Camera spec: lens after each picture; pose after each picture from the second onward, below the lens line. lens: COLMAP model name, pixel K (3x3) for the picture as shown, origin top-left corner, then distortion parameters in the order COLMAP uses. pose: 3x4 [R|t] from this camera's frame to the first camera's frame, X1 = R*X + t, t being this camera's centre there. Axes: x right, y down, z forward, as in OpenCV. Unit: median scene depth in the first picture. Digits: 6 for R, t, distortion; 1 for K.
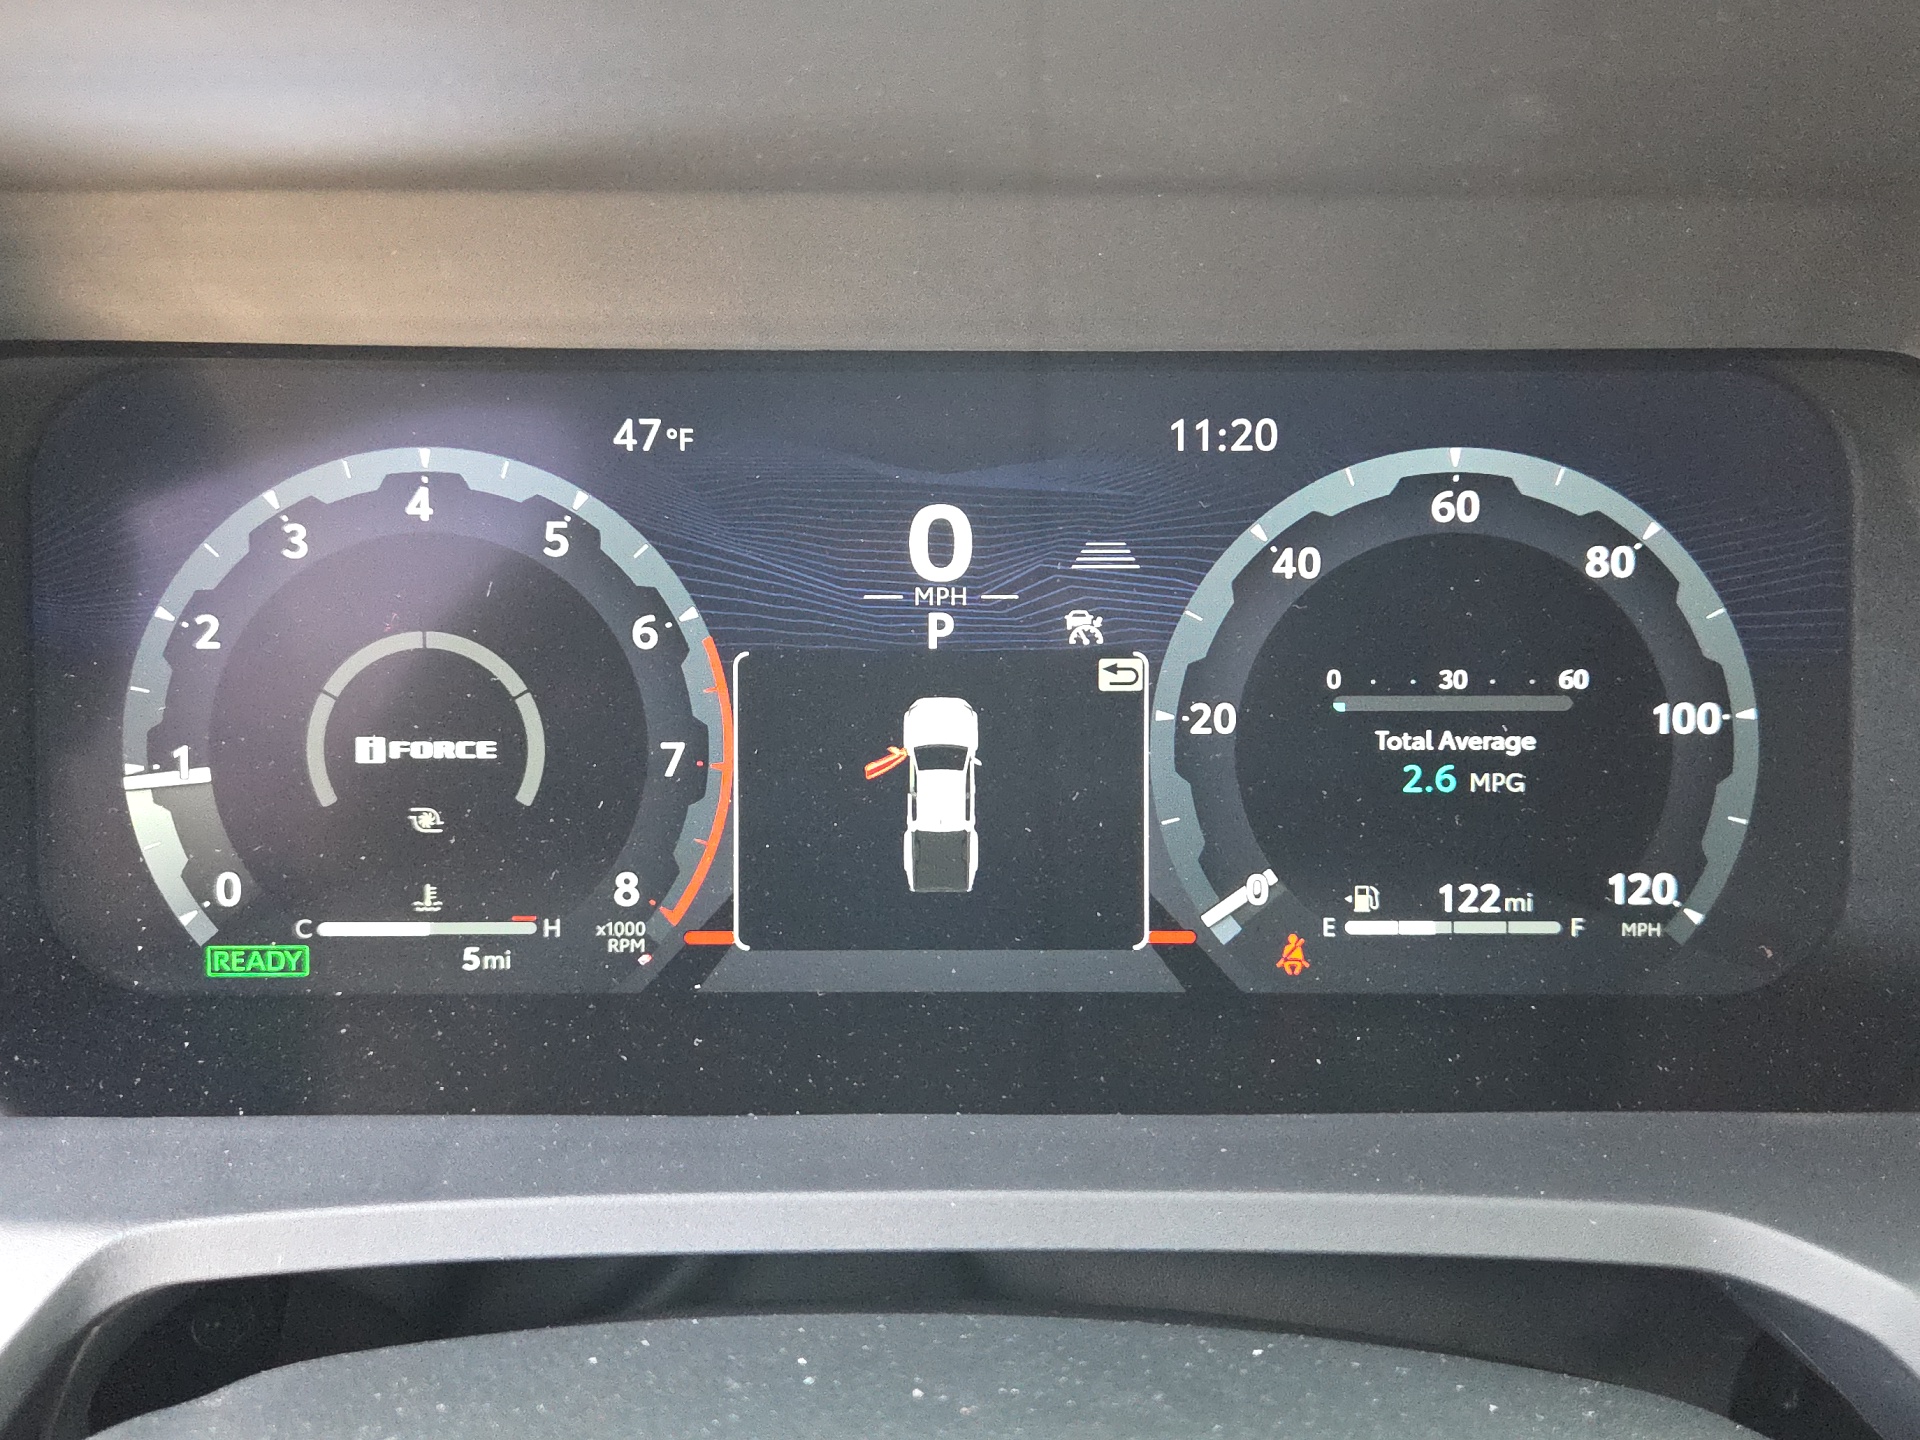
lens RADIAL K [[1502.5, 0, 958.9], [0, 1502.5, 723.7], [0, 0, 1]] dist [0.027083, -0.005878]
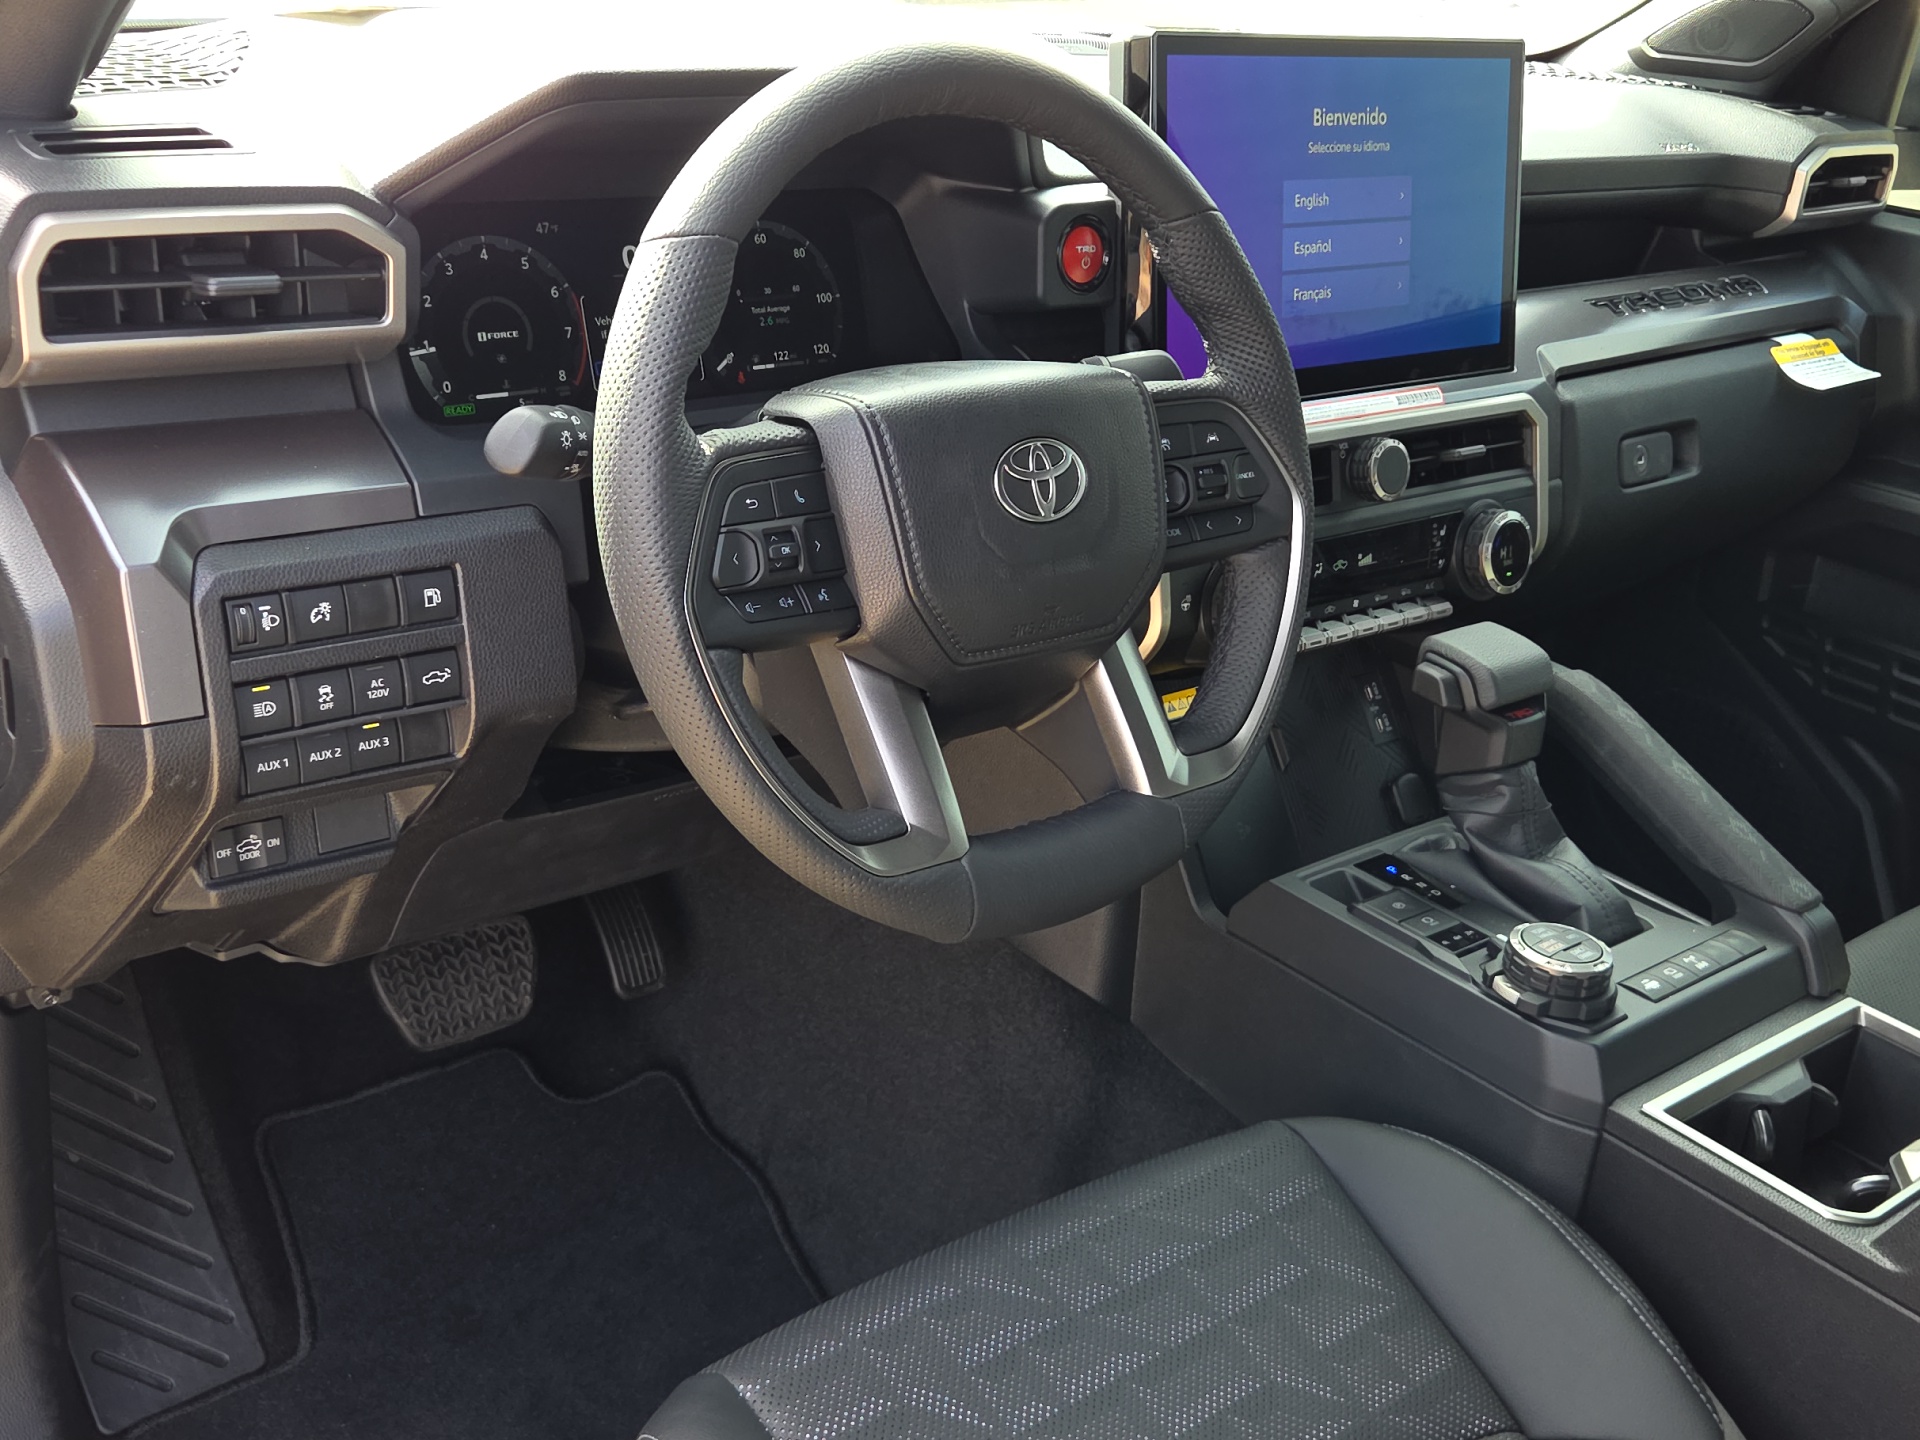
lens RADIAL K [[2175.1, 0, 971.9], [0, 2175.1, 702.3], [0, 0, 1]] dist [0.072552, 0.000000]
pose [[0.752140, -0.186458, 0.632075, -2.574174], [0.144458, 0.982459, 0.117921, 0.364480], [-0.642975, 0.002615, 0.765882, -3.015221]]
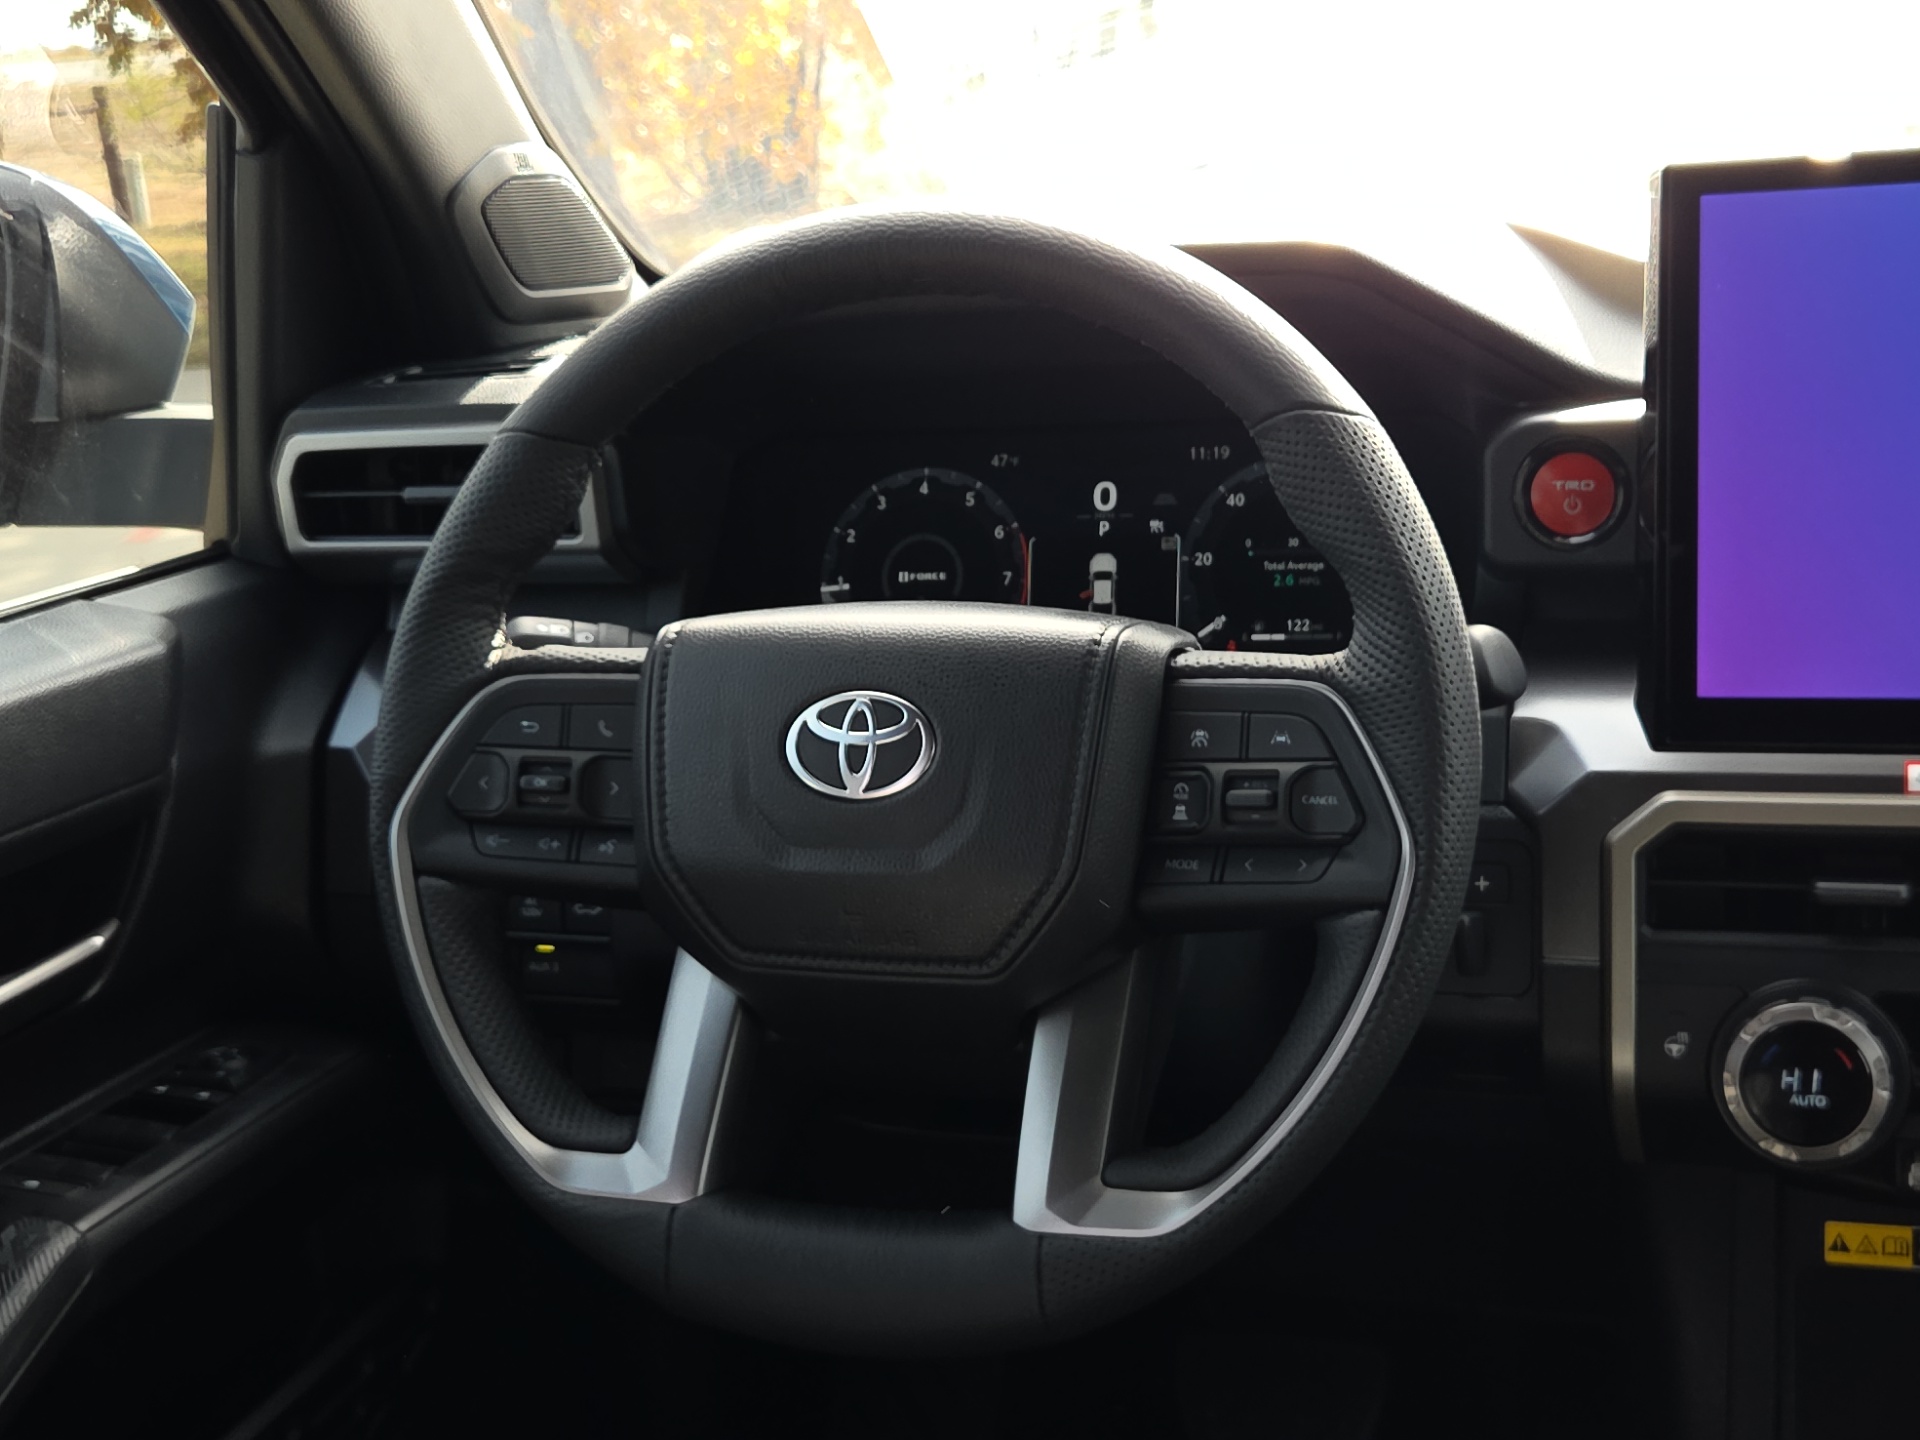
lens RADIAL K [[2664.0, 0, 971.2], [0, 2664.0, 712.0], [0, 0, 1]] dist [0.095278, 0.000000]
pose [[0.944045, -0.001628, -0.329813, 1.323485], [-0.037156, 0.993097, -0.111255, 0.796057], [0.327718, 0.117285, 0.937468, -3.473010]]
